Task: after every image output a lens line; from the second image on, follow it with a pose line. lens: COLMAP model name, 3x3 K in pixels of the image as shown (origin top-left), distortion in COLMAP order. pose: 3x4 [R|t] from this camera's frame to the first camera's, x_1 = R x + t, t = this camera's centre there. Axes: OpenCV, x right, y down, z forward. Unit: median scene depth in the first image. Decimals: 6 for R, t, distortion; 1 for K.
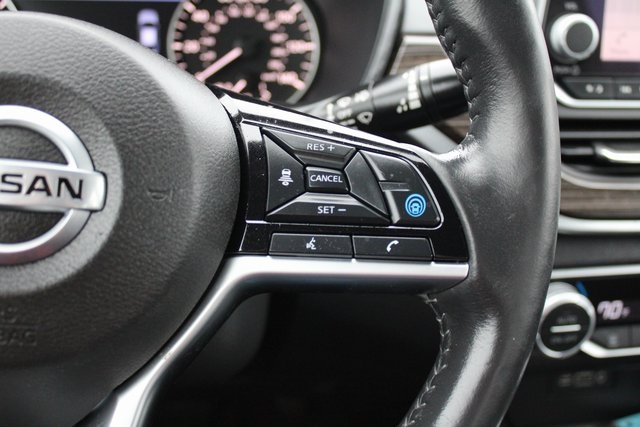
lens RADIAL K [[887.5, 0, 319.9], [0, 887.5, 213.3], [0, 0, 1]] dist [-0.045863, 0.000000]
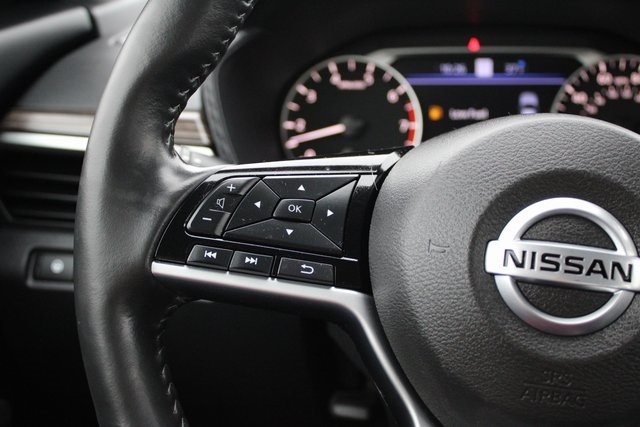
lens RADIAL K [[836.3, 0, 320.4], [0, 836.3, 212.6], [0, 0, 1]] dist [0.077828, 0.000000]
pose [[0.964367, 0.037944, -0.261834, -0.367206], [-0.053632, 0.997152, -0.053030, -0.025311], [0.259076, 0.065183, 0.963655, -0.148720]]
